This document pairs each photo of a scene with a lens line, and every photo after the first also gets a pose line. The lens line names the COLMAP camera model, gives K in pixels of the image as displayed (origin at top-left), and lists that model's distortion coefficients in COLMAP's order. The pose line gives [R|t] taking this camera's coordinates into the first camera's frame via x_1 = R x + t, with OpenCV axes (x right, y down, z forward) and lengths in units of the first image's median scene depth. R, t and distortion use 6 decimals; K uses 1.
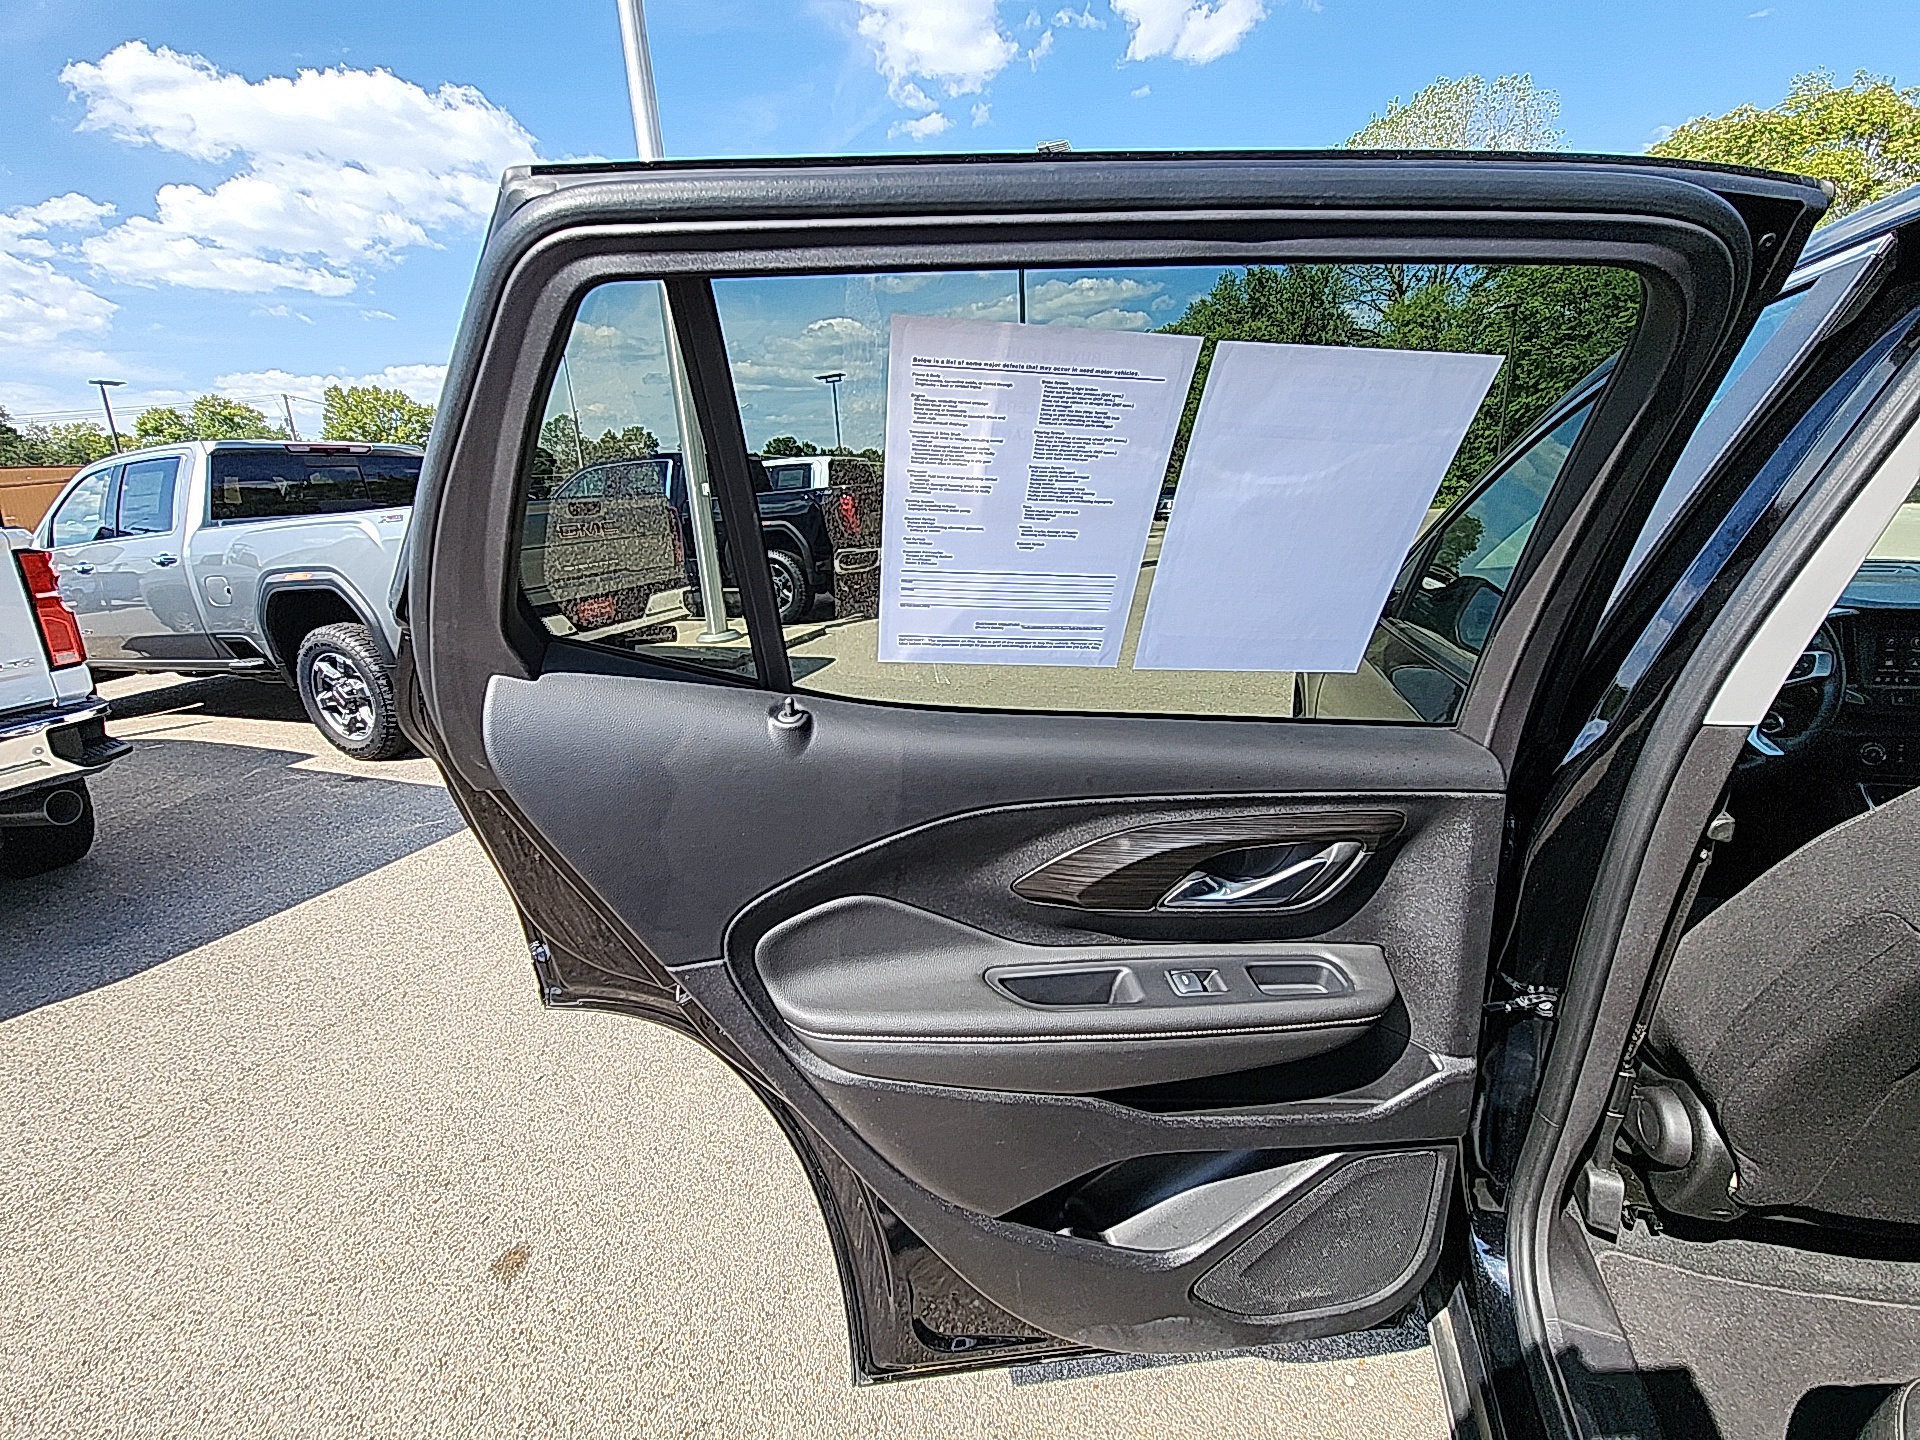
lens RADIAL K [[778.0, 0, 946.6], [0, 778.0, 705.7], [0, 0, 1]] dist [0.012239, -0.008380]
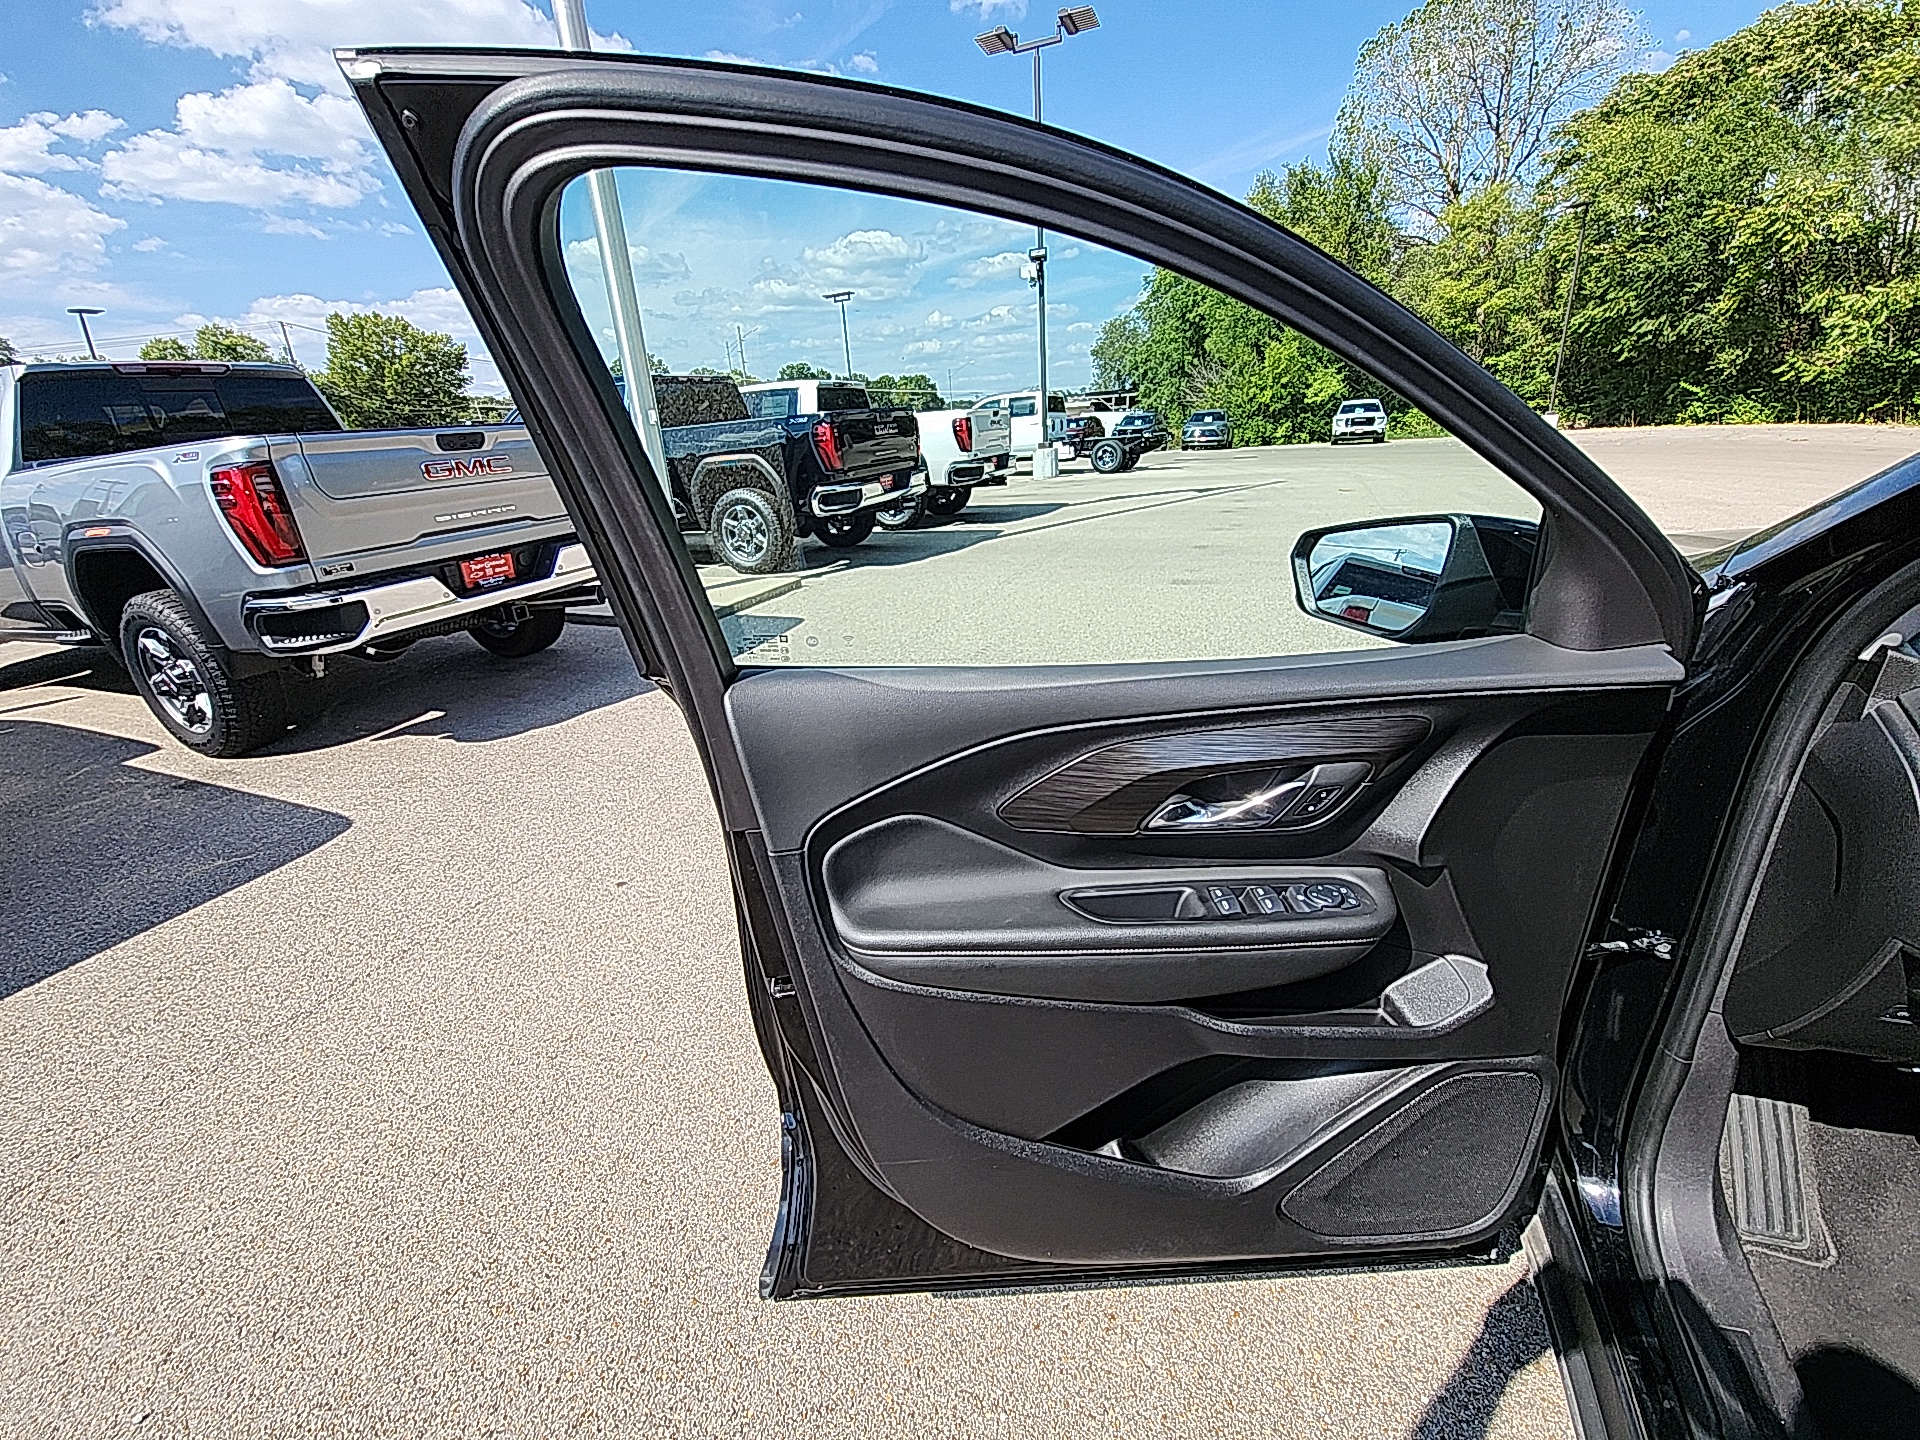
lens RADIAL K [[778.0, 0, 944.4], [0, 778.0, 705.0], [0, 0, 1]] dist [0.012239, -0.008380]
pose [[0.999653, 0.001755, -0.026288, 0.031920], [0.000407, 0.996631, 0.082019, -0.033828], [0.026343, -0.082001, 0.996284, 0.133614]]
